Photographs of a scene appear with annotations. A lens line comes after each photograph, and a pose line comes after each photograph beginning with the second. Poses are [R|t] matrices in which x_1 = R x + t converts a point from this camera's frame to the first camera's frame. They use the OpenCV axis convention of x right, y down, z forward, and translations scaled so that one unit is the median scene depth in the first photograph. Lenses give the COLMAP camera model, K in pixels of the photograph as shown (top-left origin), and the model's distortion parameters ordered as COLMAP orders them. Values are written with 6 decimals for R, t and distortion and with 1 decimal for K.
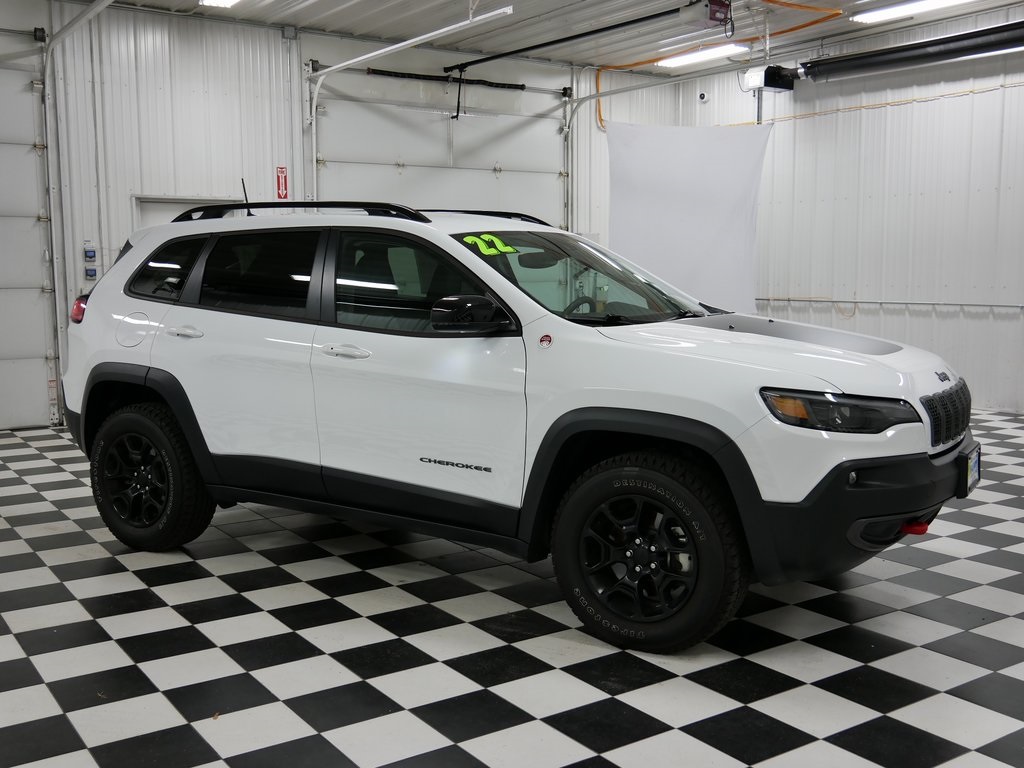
lens RADIAL K [[1053.3, 0, 508.8], [0, 1053.3, 384.1], [0, 0, 1]] dist [0.001041, 0.000000]
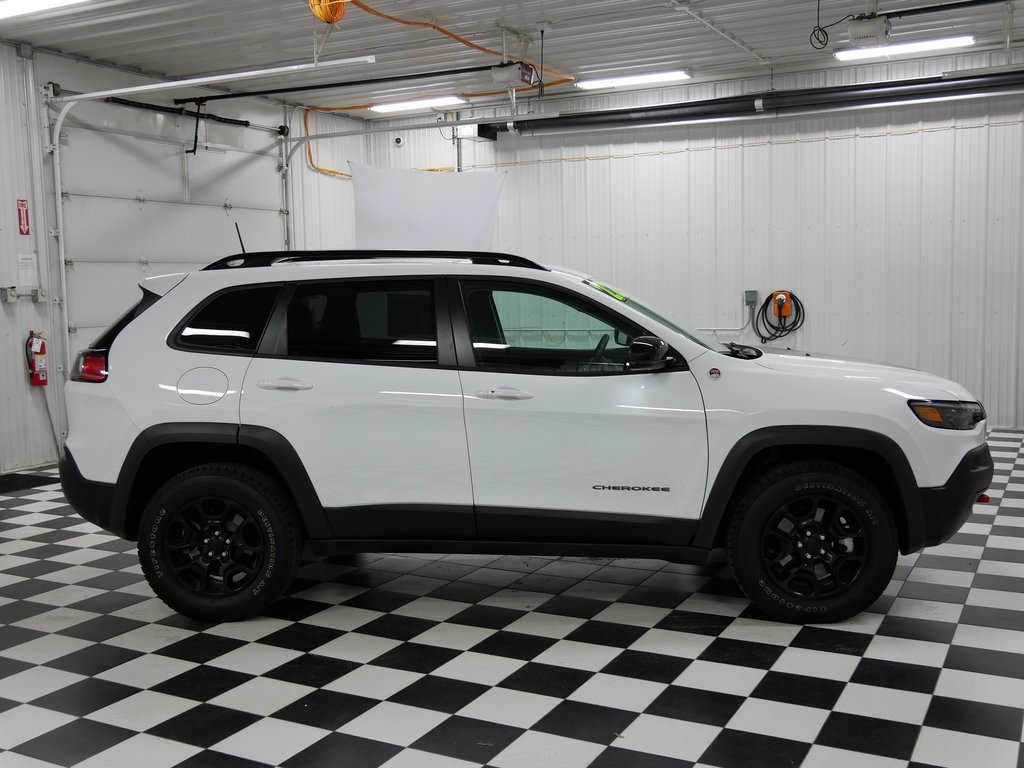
lens RADIAL K [[1053.3, 0, 513.0], [0, 1053.3, 378.3], [0, 0, 1]] dist [0.001041, 0.000000]
pose [[0.887689, -0.051901, 0.457509, -0.512644], [0.067317, 0.997579, -0.017445, -0.022217], [-0.455496, 0.046284, 0.889034, 0.045848]]
